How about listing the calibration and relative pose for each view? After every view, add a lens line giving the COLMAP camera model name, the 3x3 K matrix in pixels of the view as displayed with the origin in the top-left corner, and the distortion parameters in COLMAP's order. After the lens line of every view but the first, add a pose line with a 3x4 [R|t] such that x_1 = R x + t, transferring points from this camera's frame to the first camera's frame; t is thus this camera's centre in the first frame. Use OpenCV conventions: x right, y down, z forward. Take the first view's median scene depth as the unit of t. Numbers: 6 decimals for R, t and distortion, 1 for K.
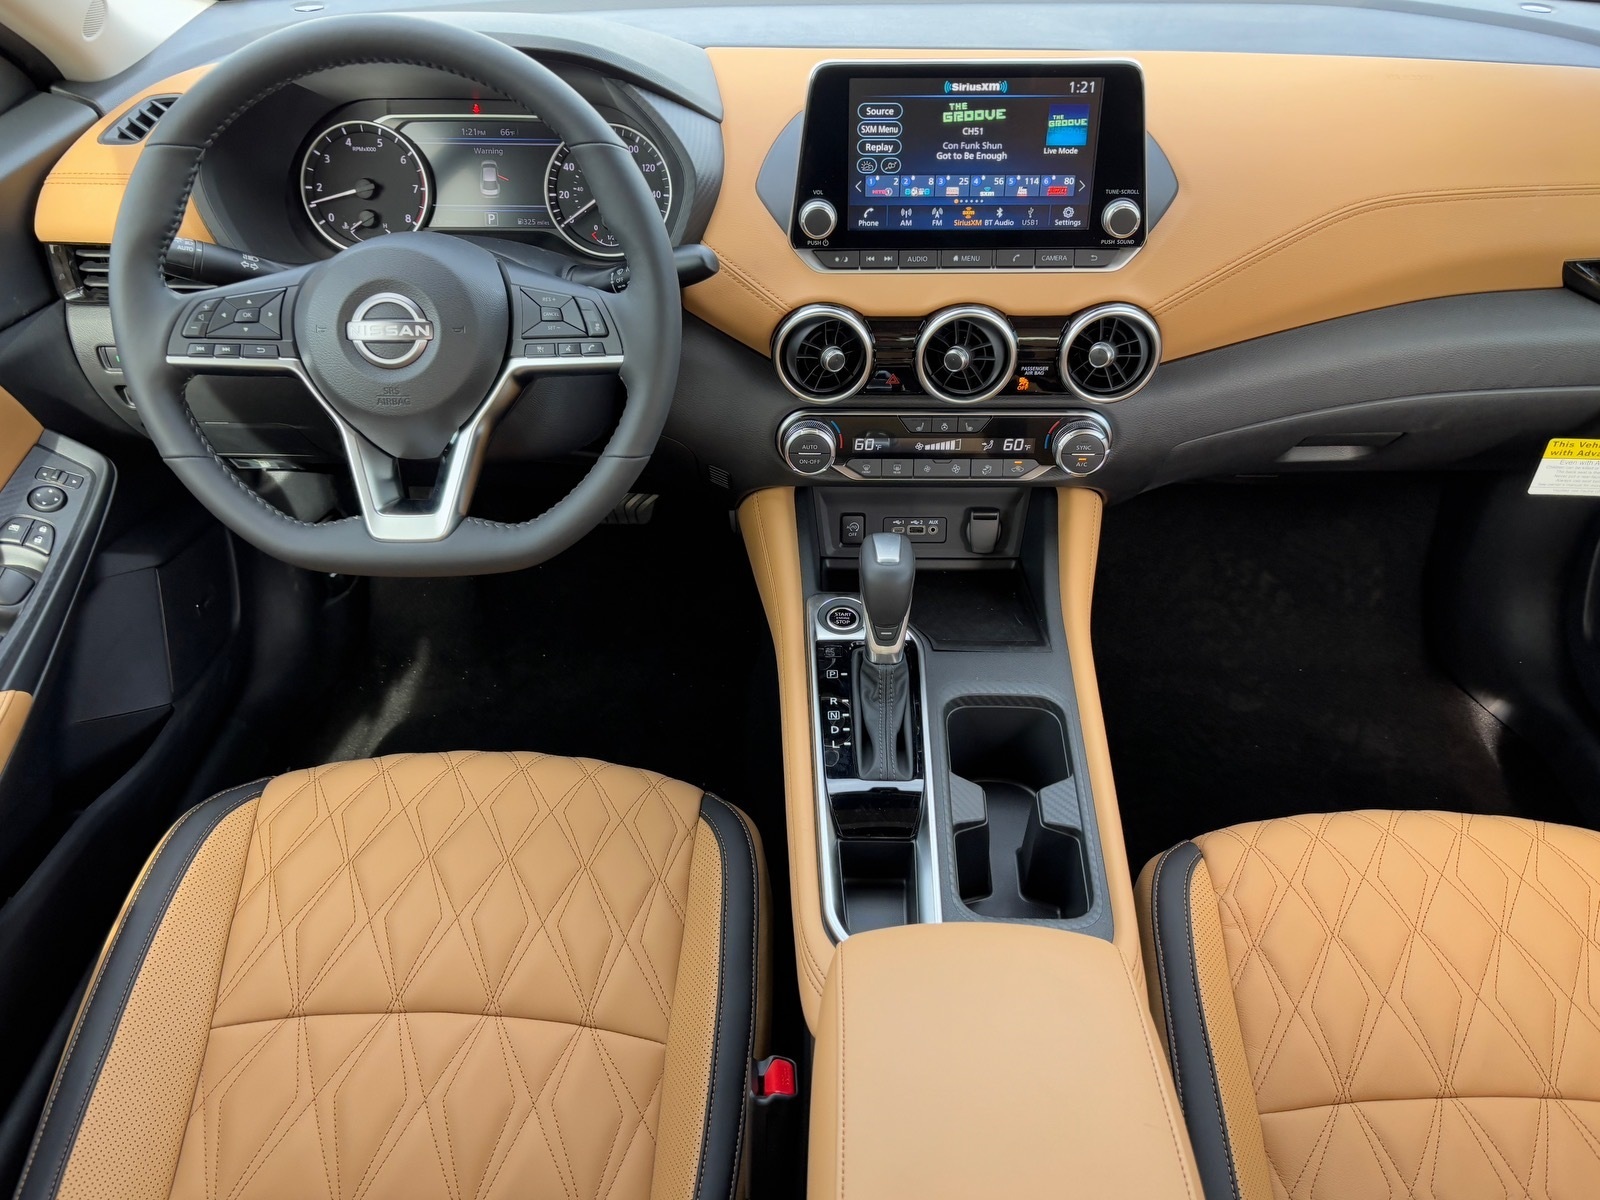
lens RADIAL K [[1306.4, 0, 801.0], [0, 1306.4, 602.0], [0, 0, 1]] dist [0.010430, -0.005264]
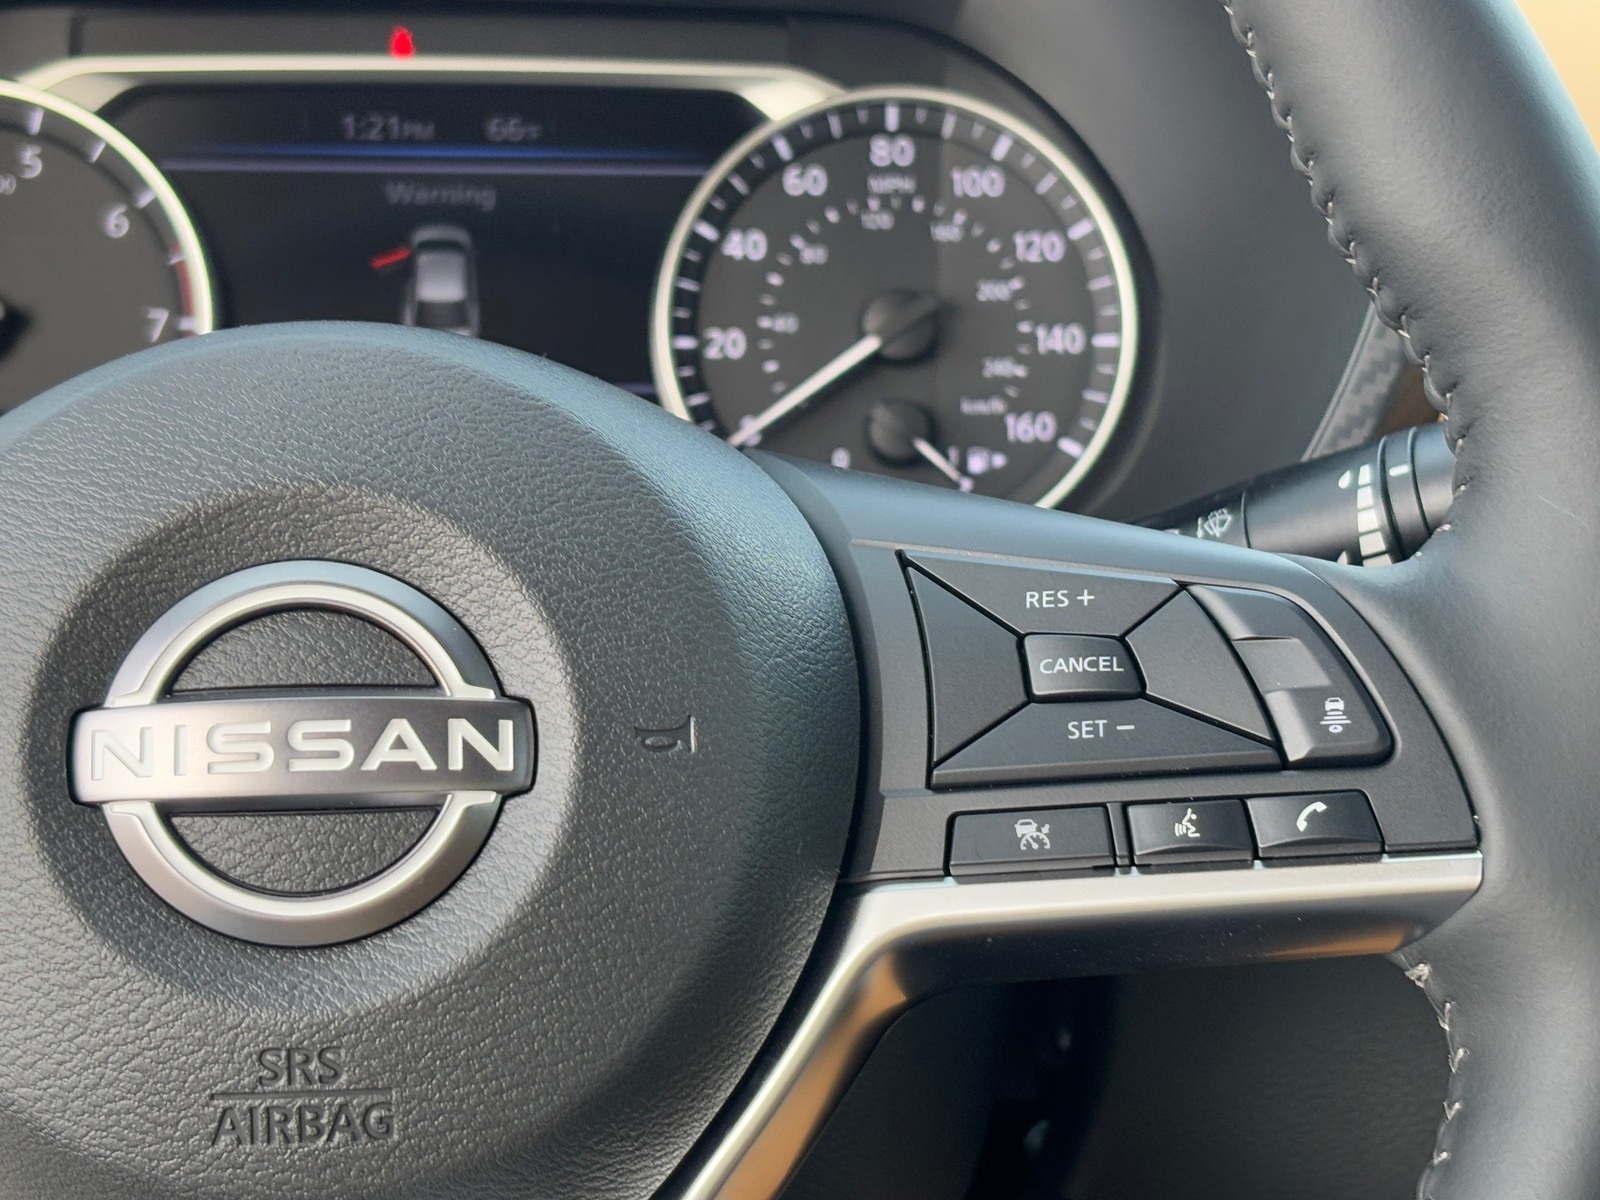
lens RADIAL K [[2923.4, 0, 872.6], [0, 2923.4, 604.8], [0, 0, 1]] dist [0.247368, -1.399063]
pose [[0.995138, -0.015432, 0.097273, -0.243560], [0.045931, 0.946391, -0.319742, -0.077141], [-0.087124, 0.322656, 0.942498, 0.517901]]
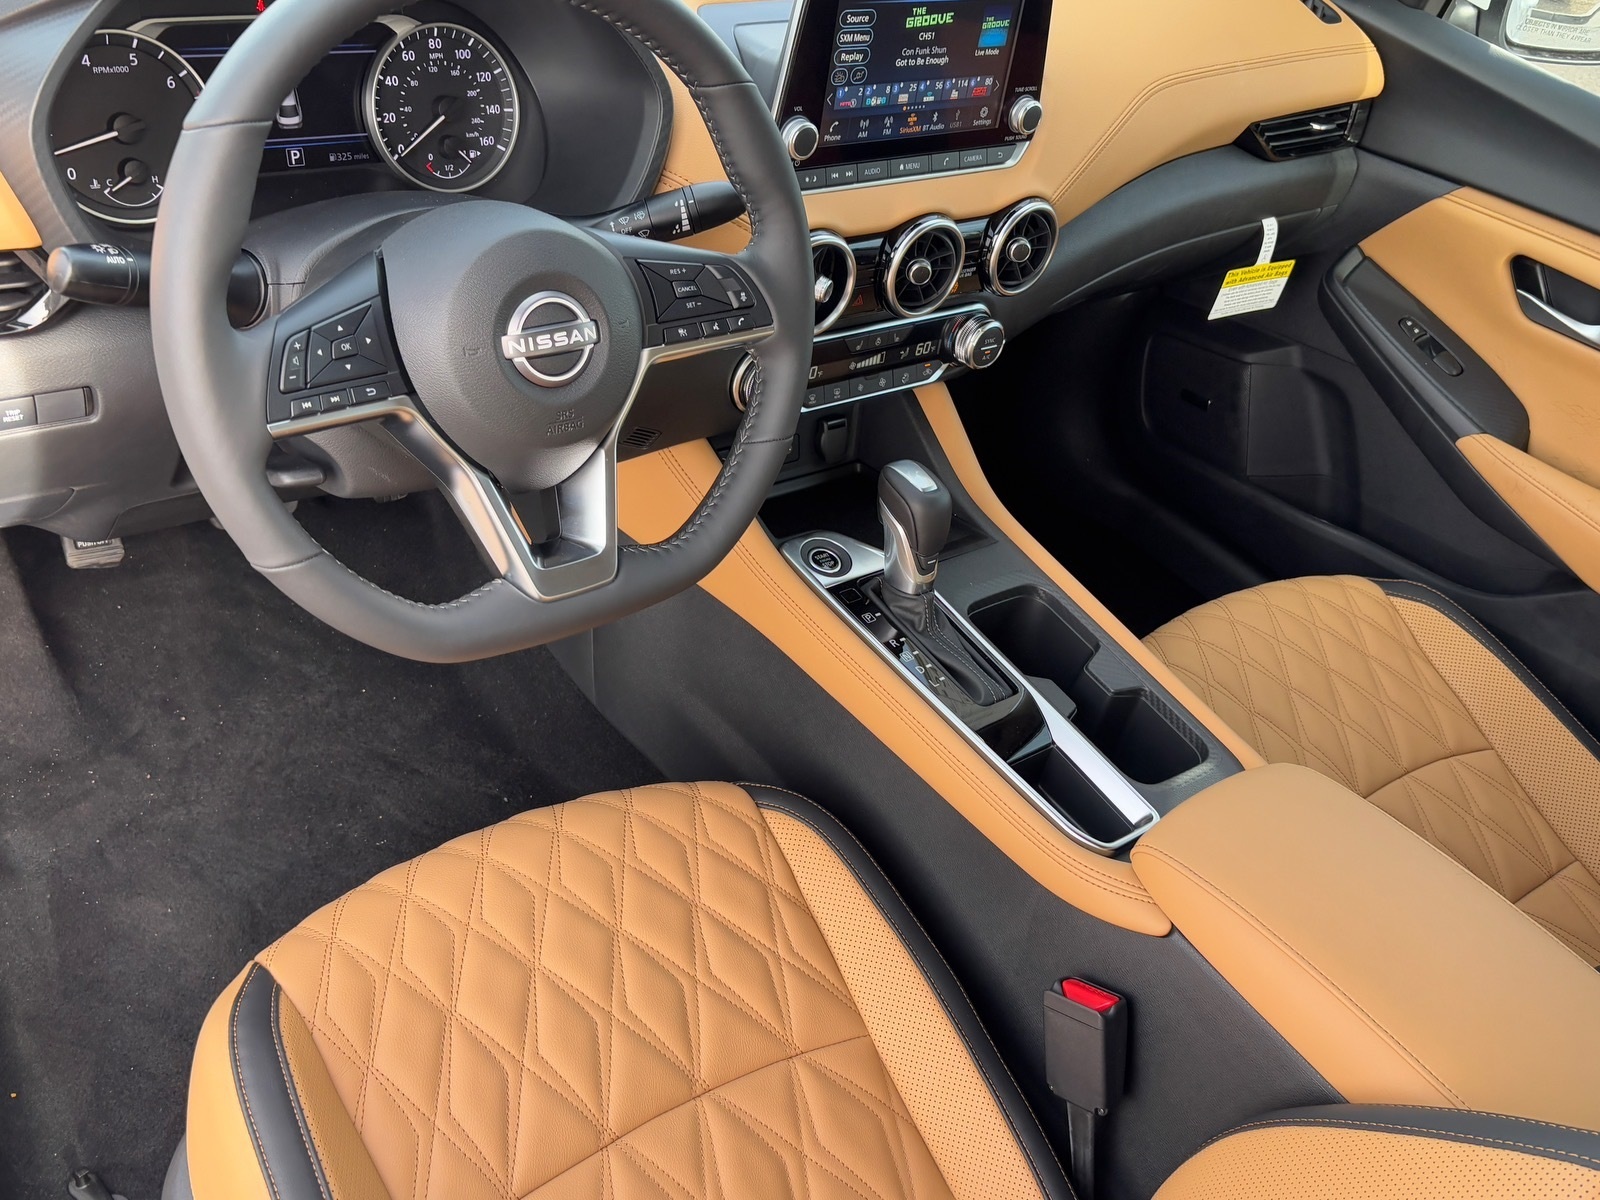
lens RADIAL K [[1493.4, 0, 791.6], [0, 1493.4, 605.4], [0, 0, 1]] dist [-0.002778, 0.036016]
pose [[0.763794, -0.262169, 0.589818, -0.689228], [0.201154, 0.964970, 0.168432, -0.155447], [-0.613315, -0.010003, 0.789775, 0.179326]]
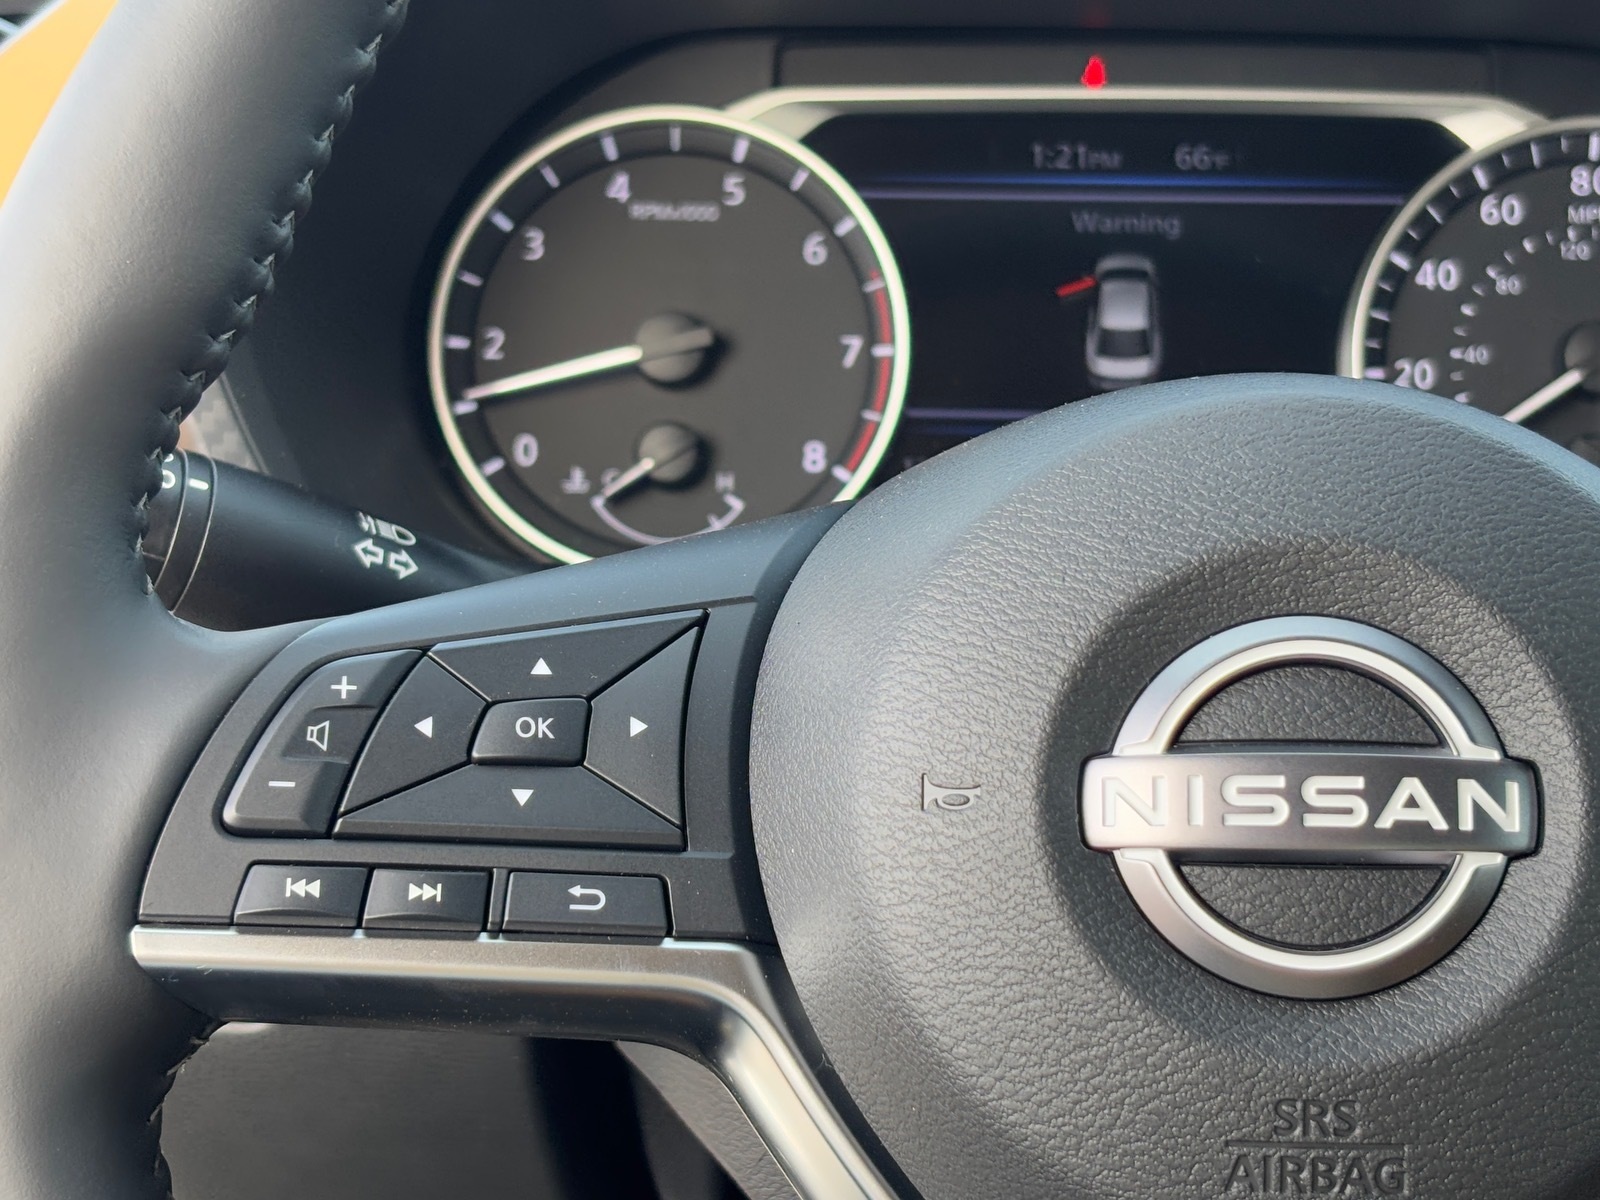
lens RADIAL K [[2942.3, 0, 769.0], [0, 2942.3, 639.4], [0, 0, 1]] dist [0.227219, -1.416821]
pose [[0.999479, 0.010401, -0.030540, -0.339059], [-0.019332, 0.950915, -0.308846, -0.084224], [0.025829, 0.309276, 0.950621, 0.513206]]
